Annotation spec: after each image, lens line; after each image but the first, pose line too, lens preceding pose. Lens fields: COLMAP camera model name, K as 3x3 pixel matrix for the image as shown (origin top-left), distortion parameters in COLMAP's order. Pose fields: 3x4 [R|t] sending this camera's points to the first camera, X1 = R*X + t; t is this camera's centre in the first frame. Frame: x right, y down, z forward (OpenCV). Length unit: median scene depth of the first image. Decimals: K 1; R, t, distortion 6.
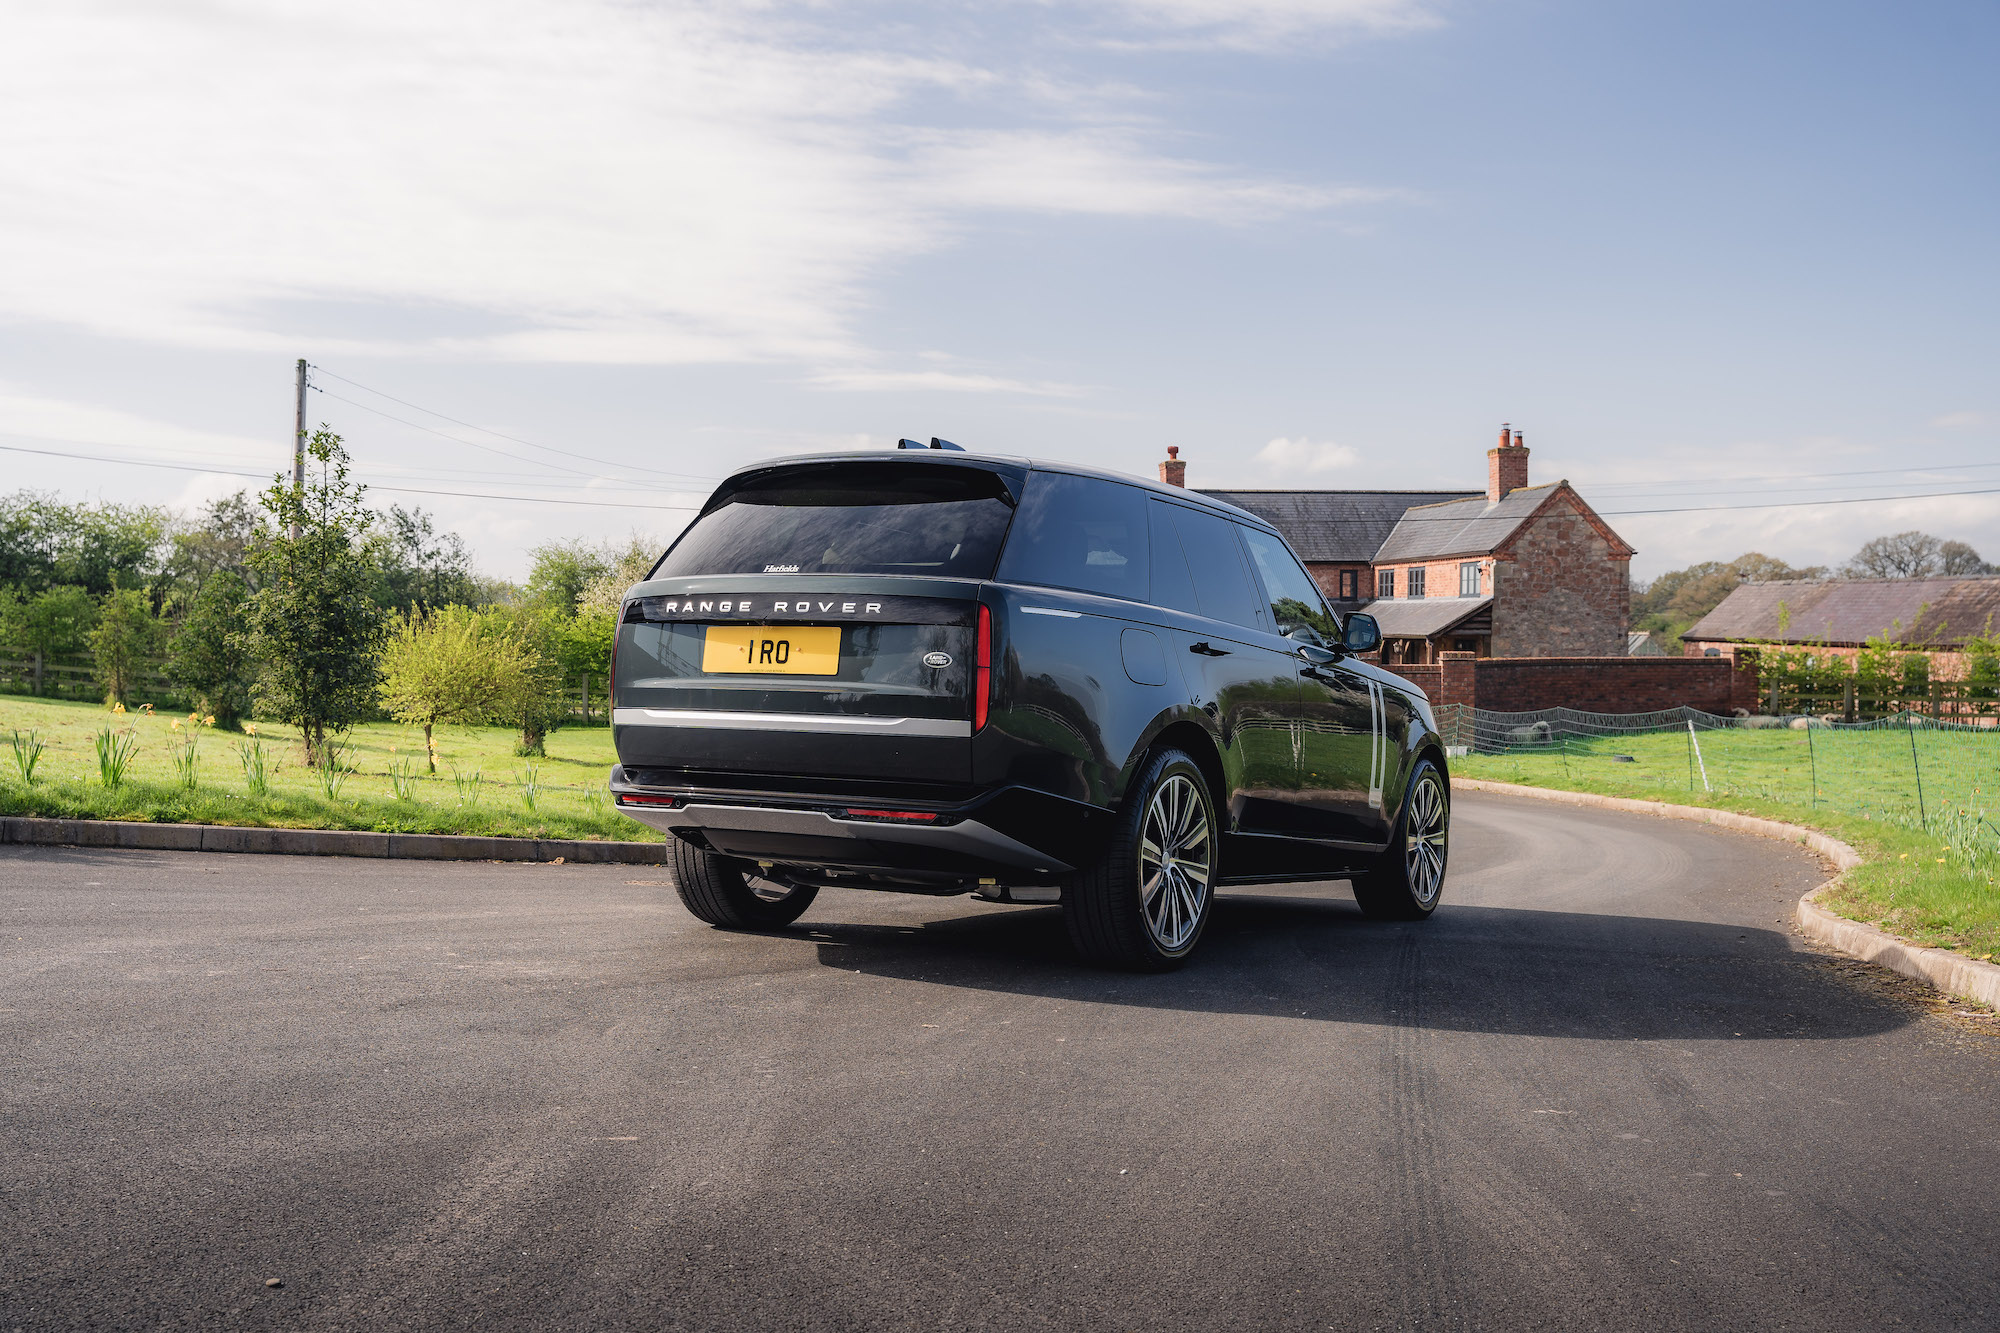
lens RADIAL K [[1978.0, 0, 1003.6], [0, 1978.0, 681.9], [0, 0, 1]] dist [-0.025069, 0.000000]
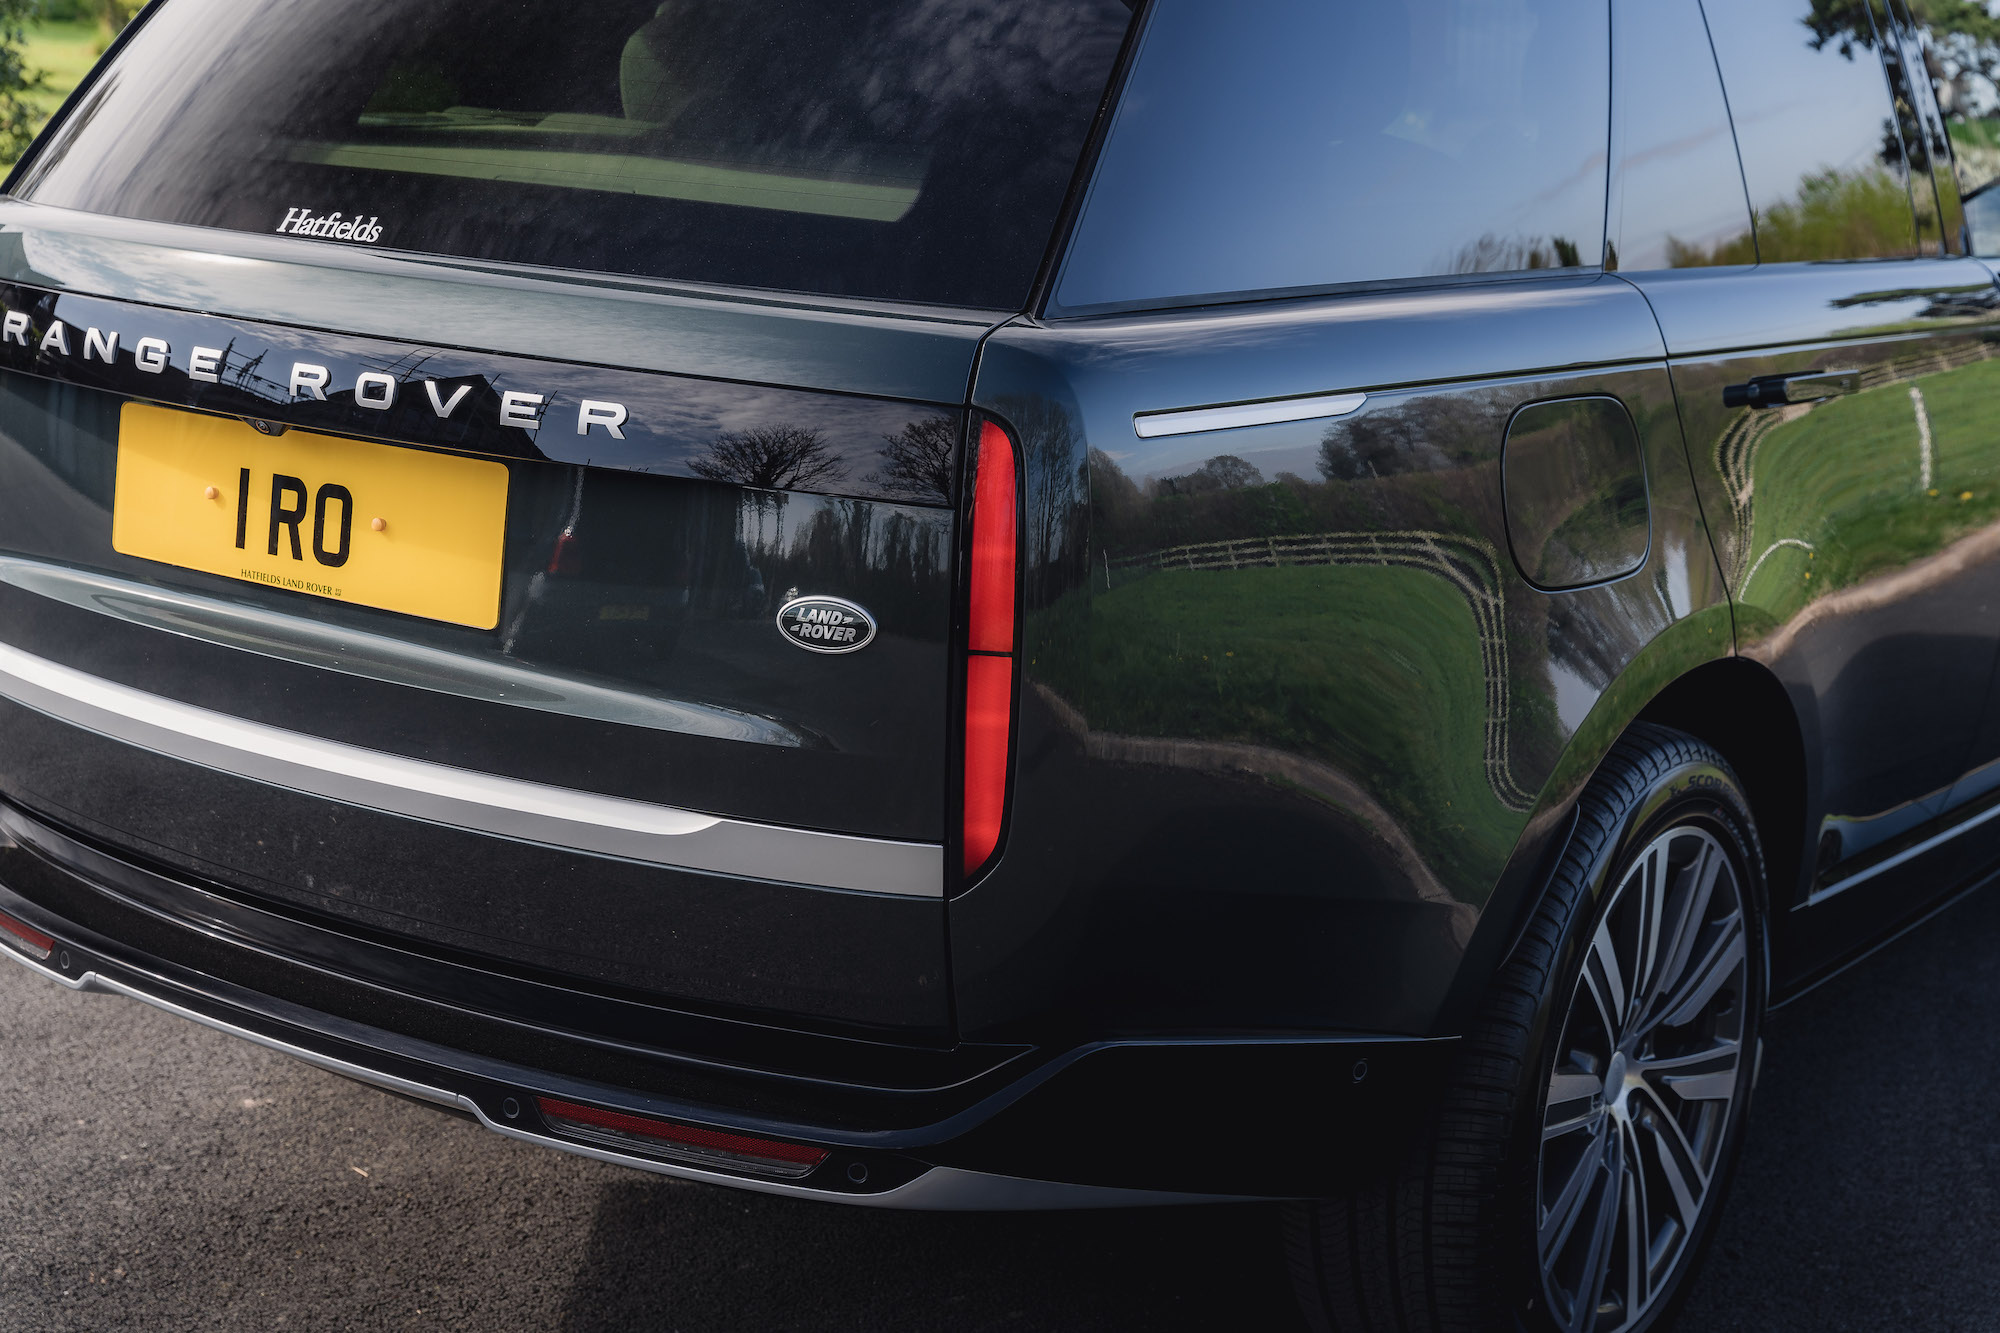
lens RADIAL K [[2947.1, 0, 1036.4], [0, 2947.1, 703.6], [0, 0, 1]] dist [0.008012, 0.000000]
pose [[0.995444, 0.027124, -0.091410, 0.029257], [-0.002998, 0.967114, 0.254324, -0.091181], [0.095302, -0.252891, 0.962789, 0.527147]]
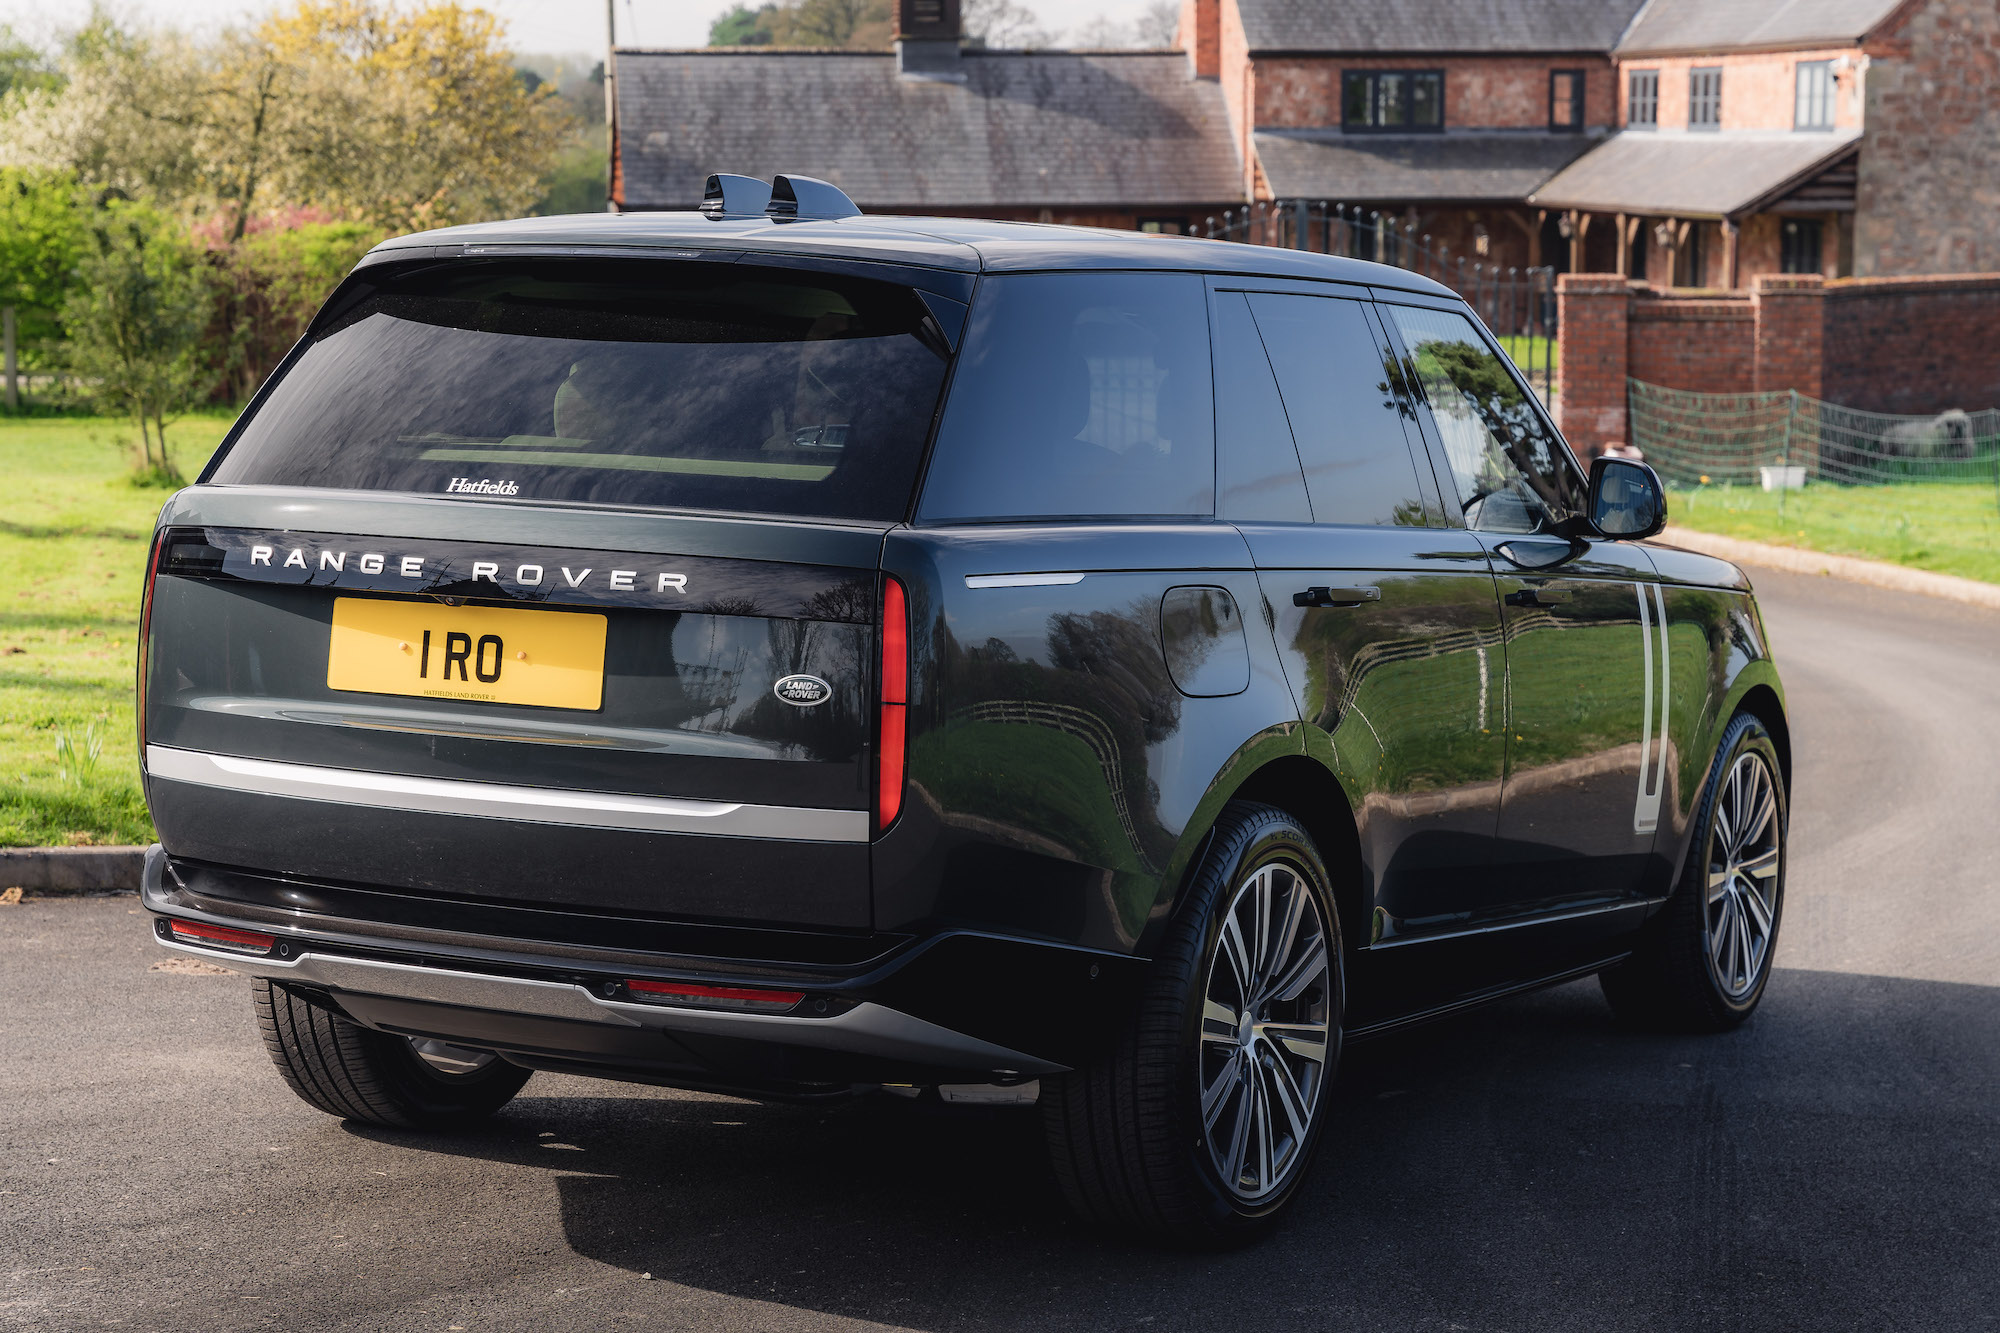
lens RADIAL K [[4002.0, 0, 972.8], [0, 4002.0, 753.9], [0, 0, 1]] dist [0.017959, 0.000000]
pose [[0.999585, -0.005858, 0.028203, -0.016447], [0.002353, 0.992435, 0.122748, -0.104256], [-0.028709, -0.122631, 0.992037, -0.010903]]
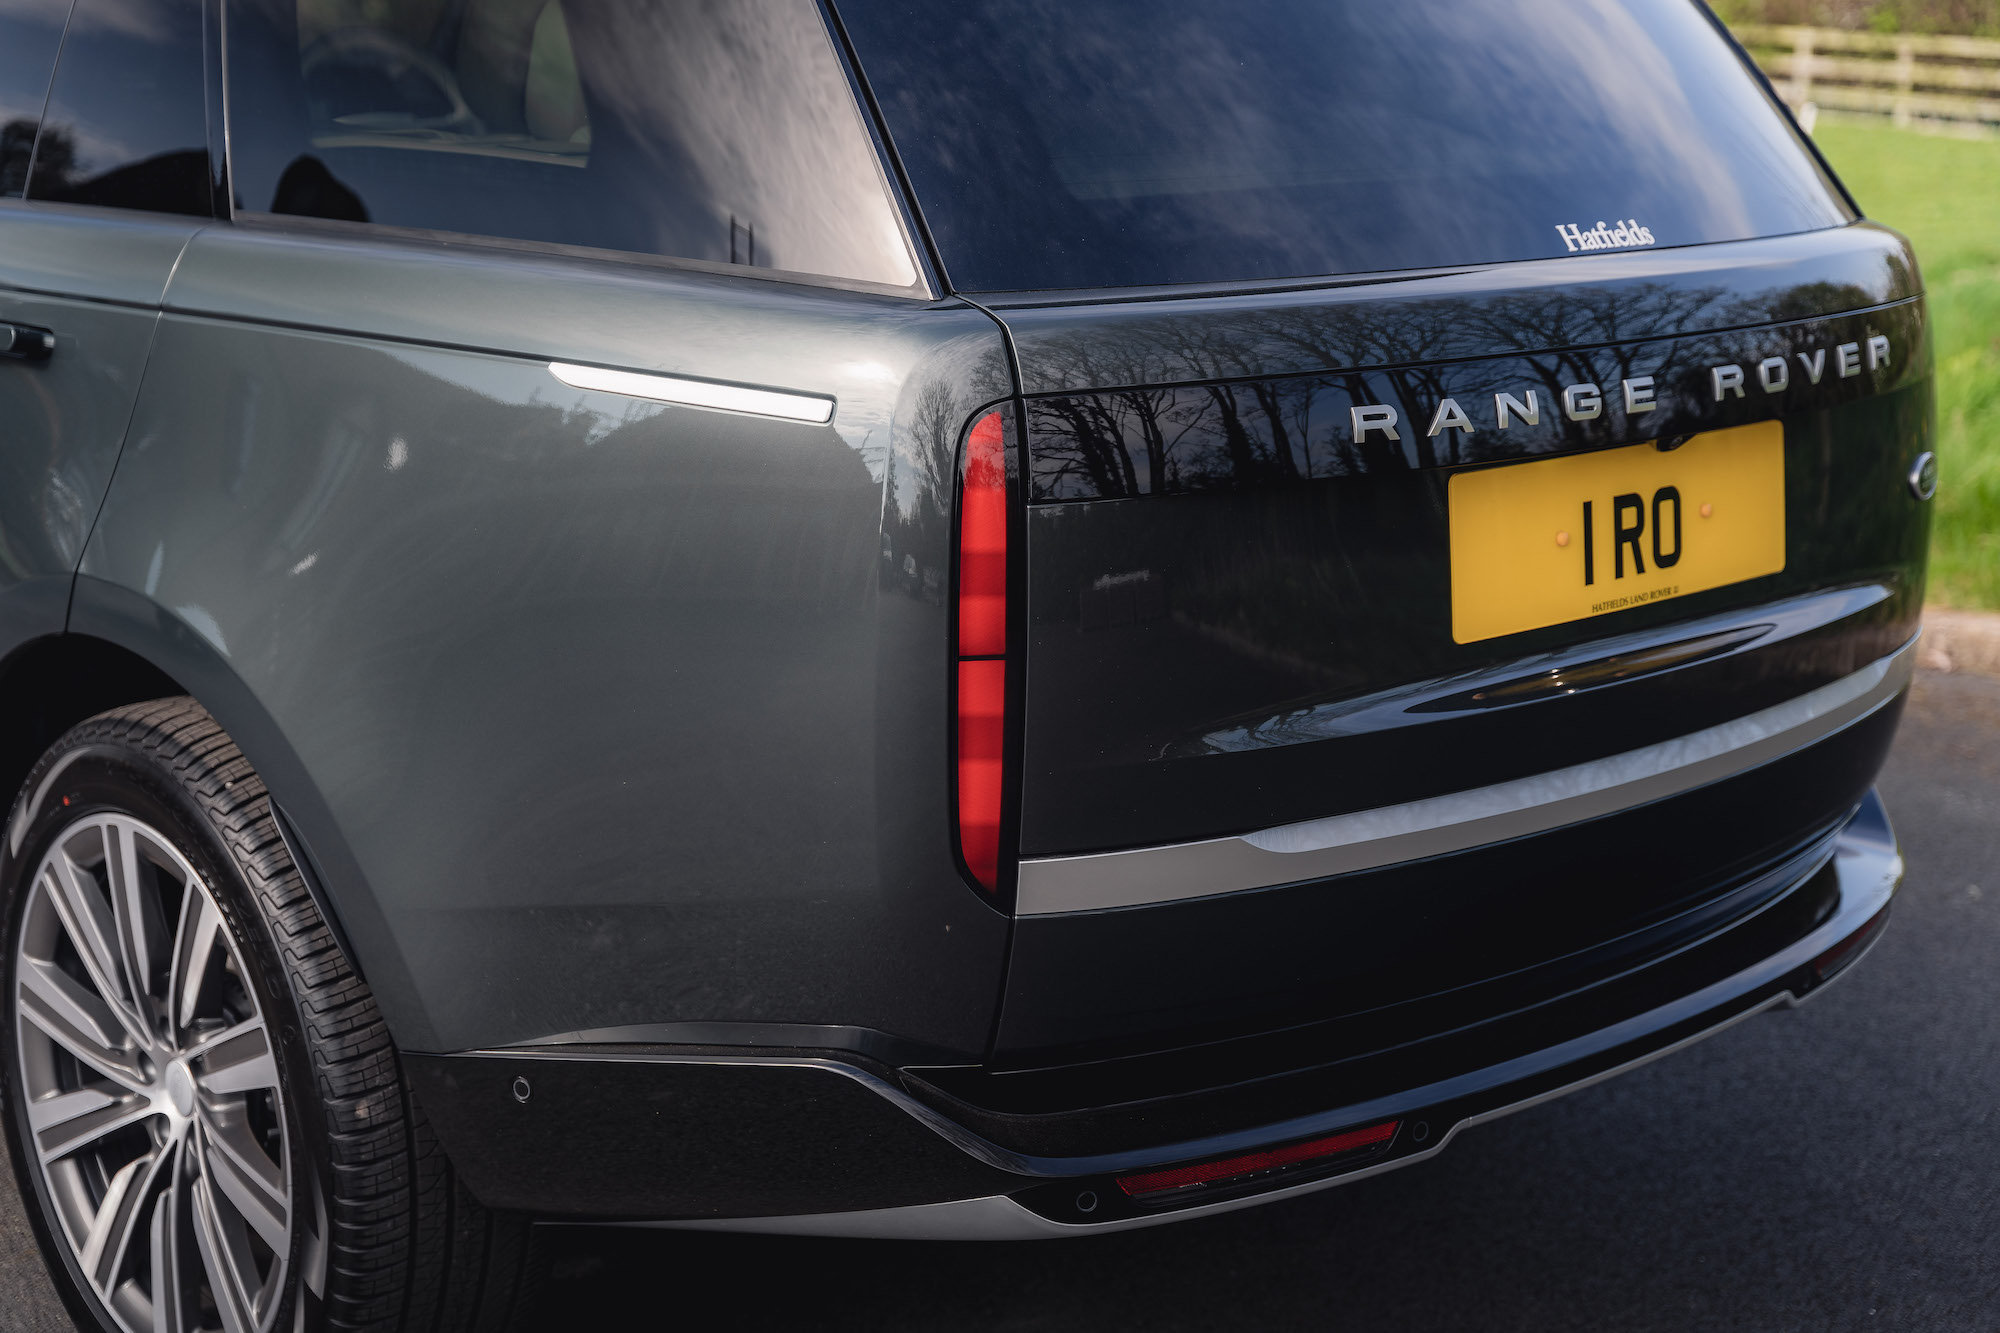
lens RADIAL K [[2920.6, 0, 987.6], [0, 2920.6, 666.3], [0, 0, 1]] dist [-0.002120, 0.000000]
pose [[0.315194, -0.237524, 0.918823, -0.501345], [-0.002096, 0.967997, 0.250955, -0.095209], [-0.949025, -0.081025, 0.304609, 0.868731]]
